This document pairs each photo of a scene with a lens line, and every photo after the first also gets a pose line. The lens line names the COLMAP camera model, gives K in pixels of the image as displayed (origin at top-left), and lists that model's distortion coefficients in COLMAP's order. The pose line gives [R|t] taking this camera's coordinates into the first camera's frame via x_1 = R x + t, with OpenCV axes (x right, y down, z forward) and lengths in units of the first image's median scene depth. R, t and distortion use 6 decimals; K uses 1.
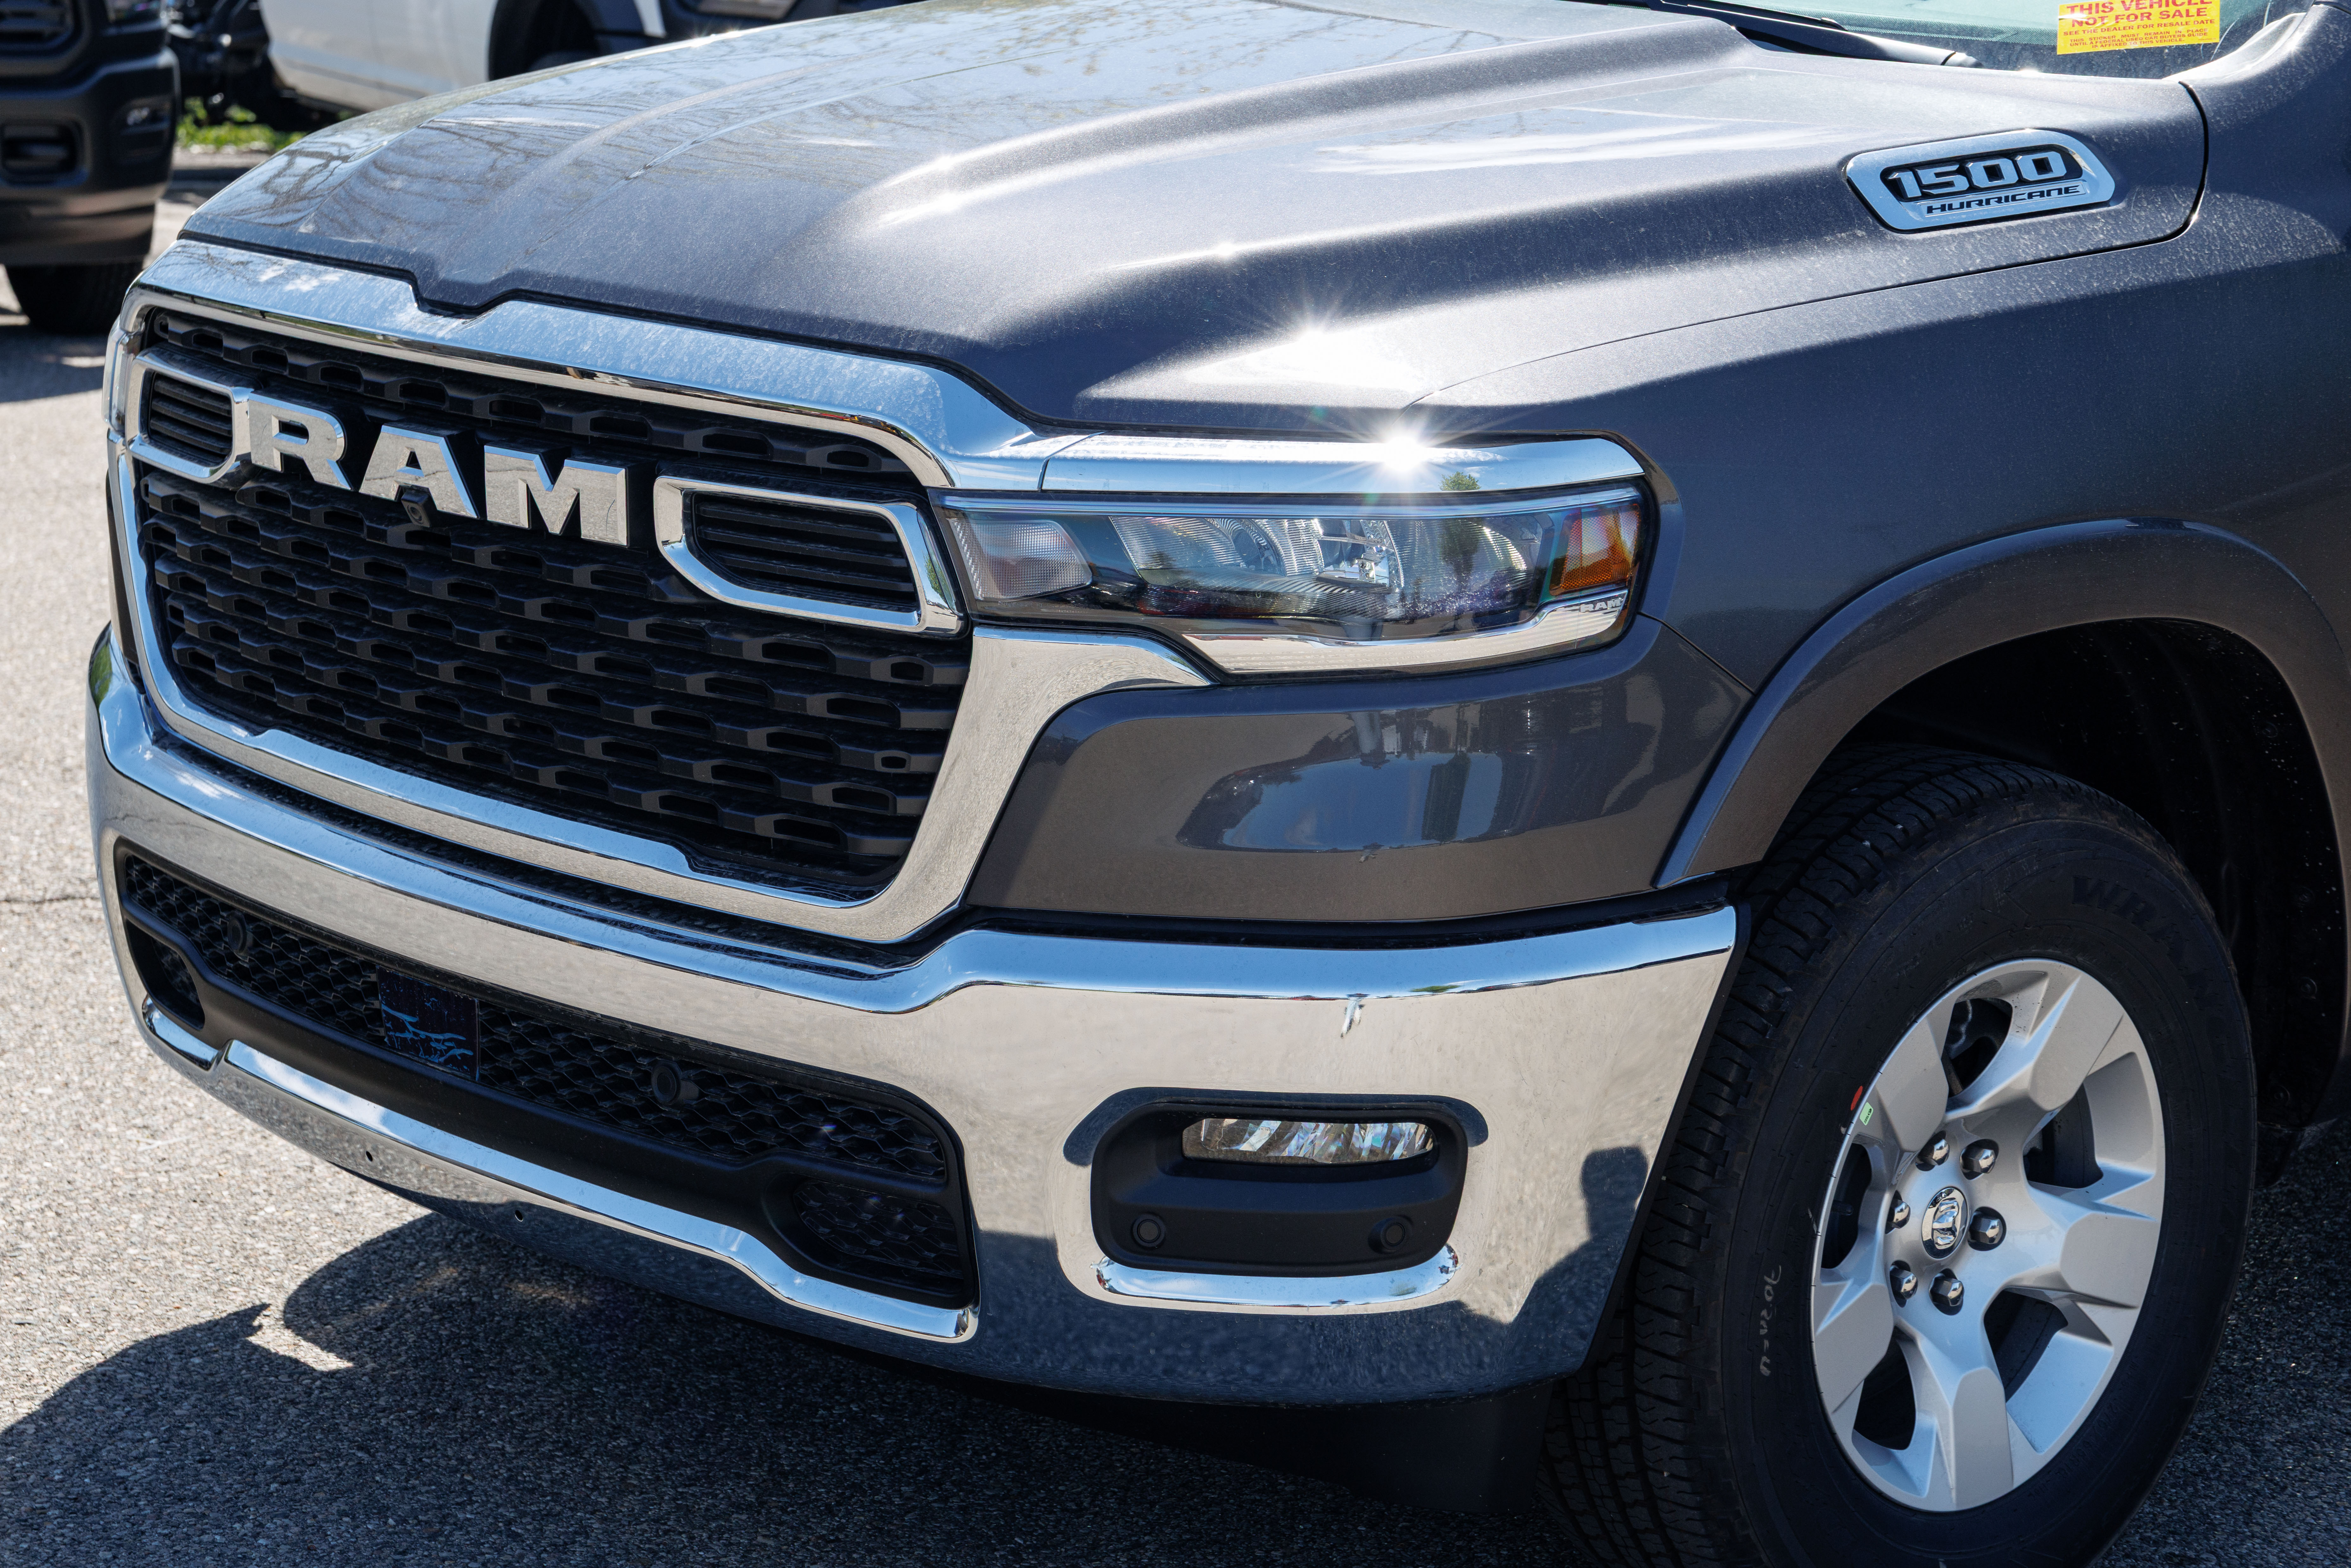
lens RADIAL K [[4717.7, 0, 1162.1], [0, 4717.7, 856.8], [0, 0, 1]] dist [-0.499731, 7.438845]
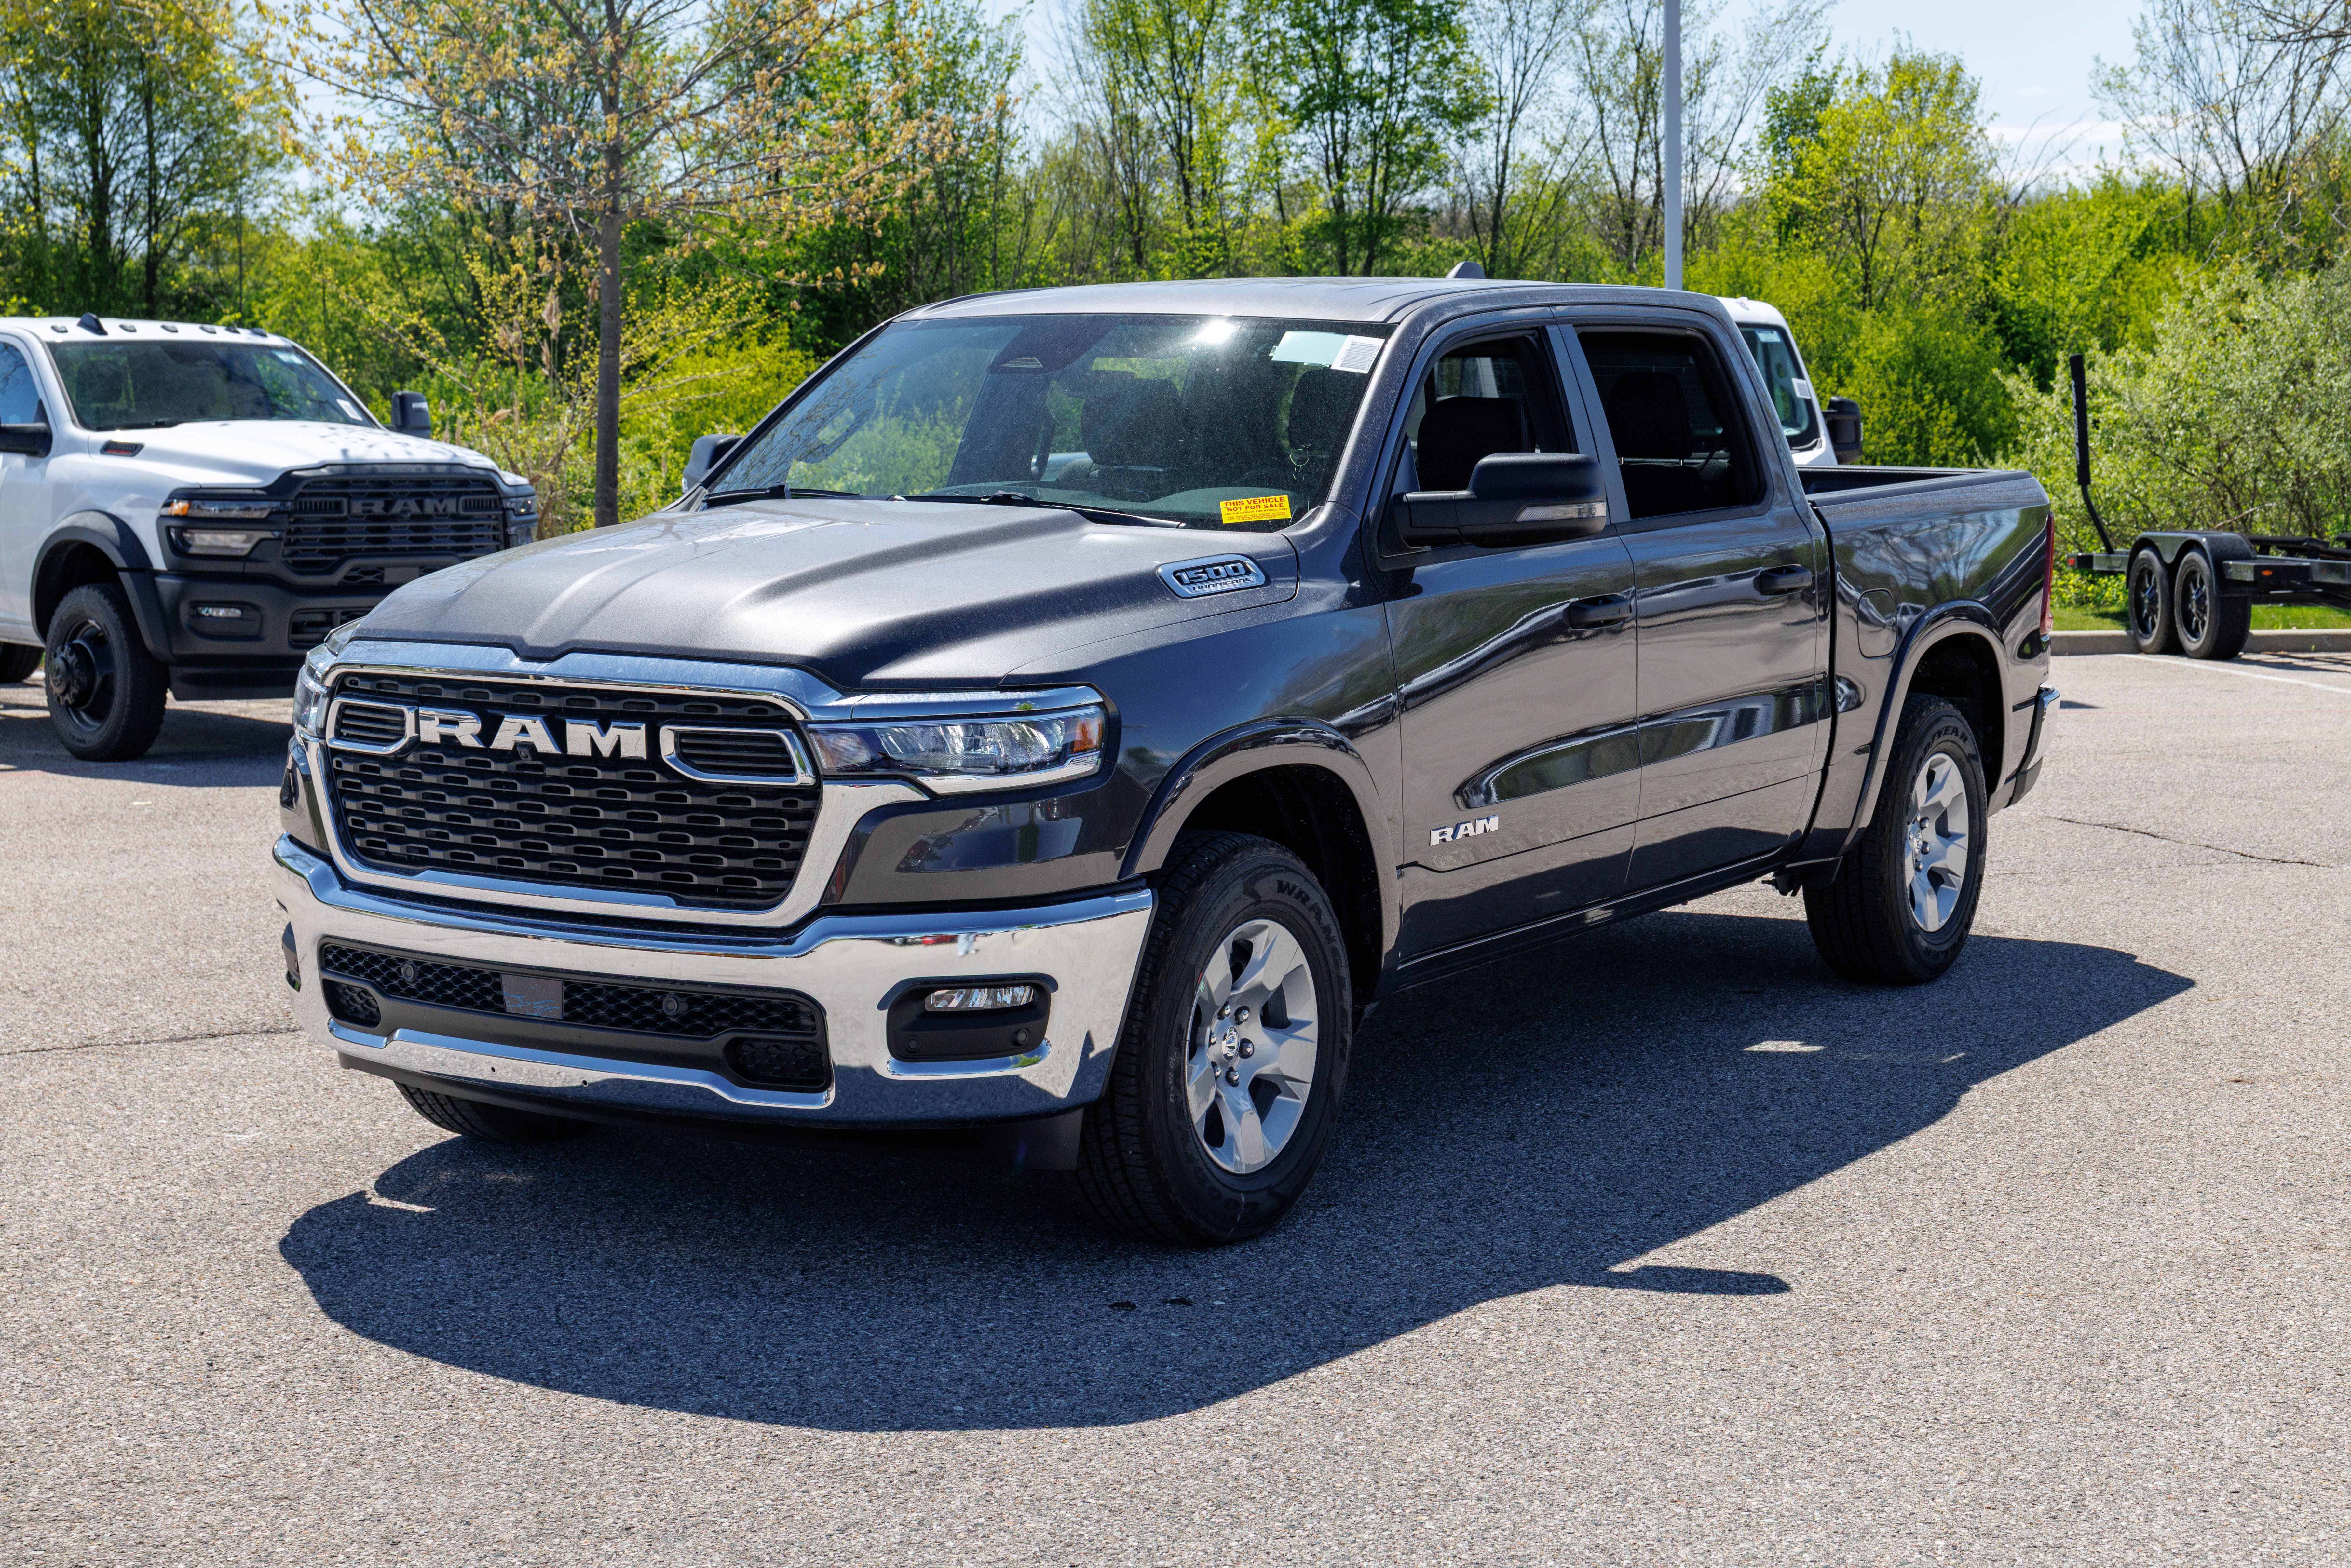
lens RADIAL K [[3483.2, 0, 1175.5], [0, 3483.2, 784.0], [0, 0, 1]] dist [-0.005363, -0.021492]
pose [[0.968371, -0.052253, 0.243983, -0.265318], [0.077486, 0.992458, -0.094991, 0.116751], [-0.237179, 0.110892, 0.965116, -0.620637]]
